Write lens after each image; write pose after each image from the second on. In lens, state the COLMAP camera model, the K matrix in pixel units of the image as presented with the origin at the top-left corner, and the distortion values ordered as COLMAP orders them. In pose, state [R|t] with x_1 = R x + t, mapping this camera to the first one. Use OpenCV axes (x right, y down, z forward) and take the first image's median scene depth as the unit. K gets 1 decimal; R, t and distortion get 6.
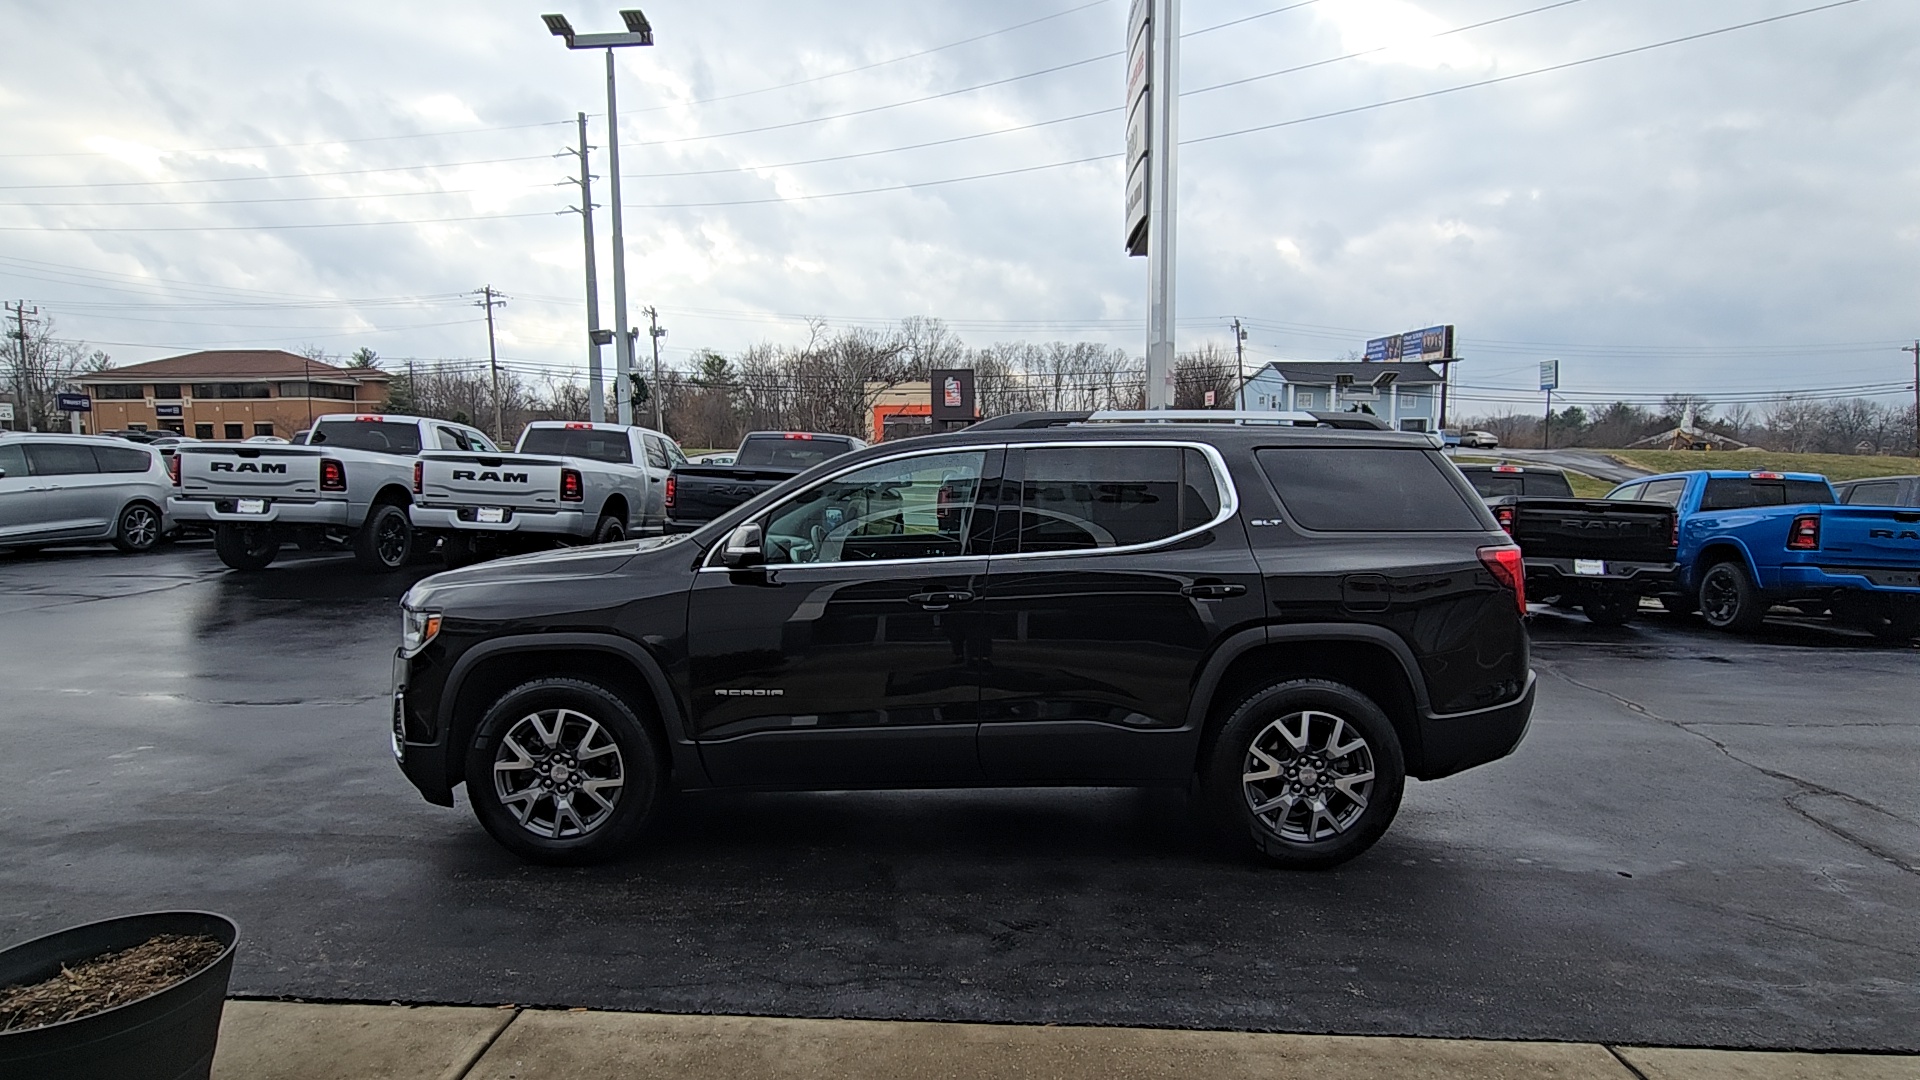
lens RADIAL K [[968.4, 0, 953.3], [0, 968.4, 550.2], [0, 0, 1]] dist [-0.001251, -0.001236]
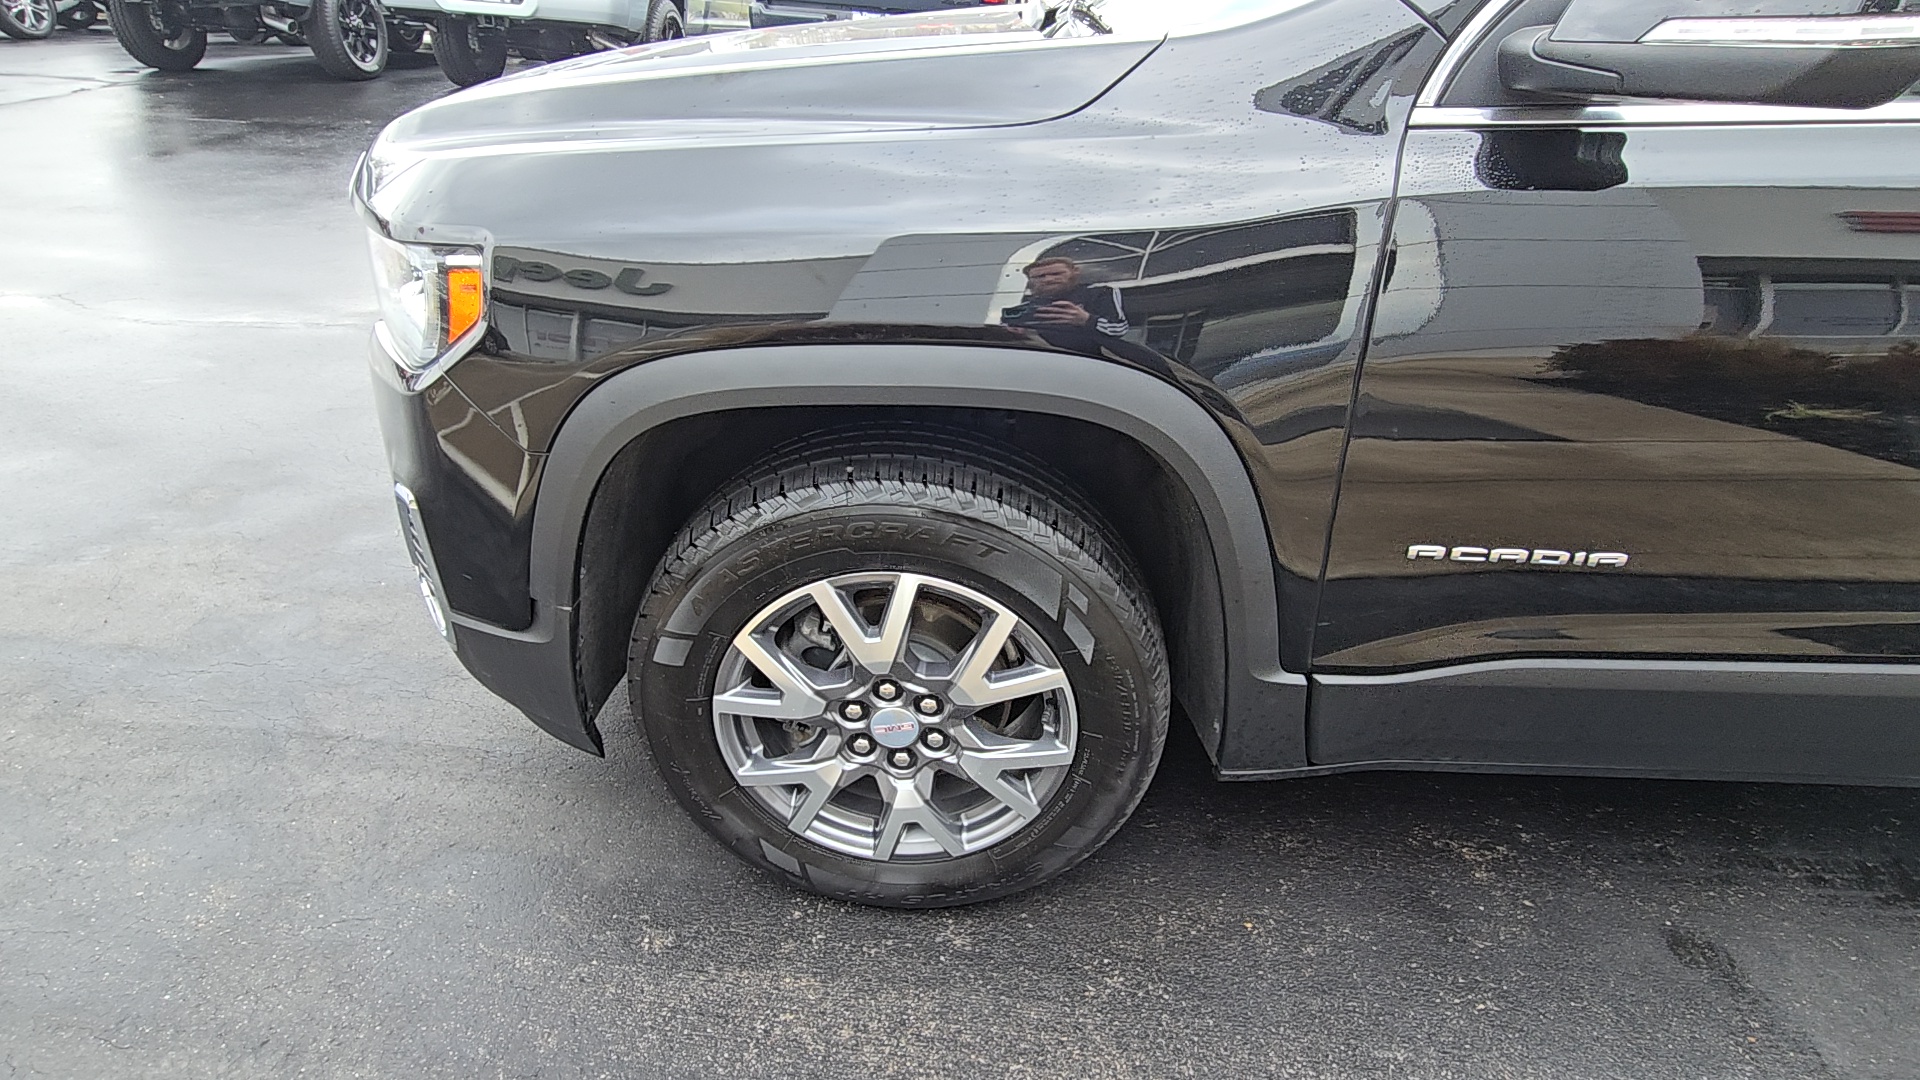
lens RADIAL K [[968.4, 0, 953.3], [0, 968.4, 550.2], [0, 0, 1]] dist [-0.001251, -0.001236]
pose [[0.998881, 0.041879, -0.021997, -0.375868], [-0.027714, 0.894938, 0.445328, 0.011920], [0.038336, -0.444220, 0.895097, 0.701581]]
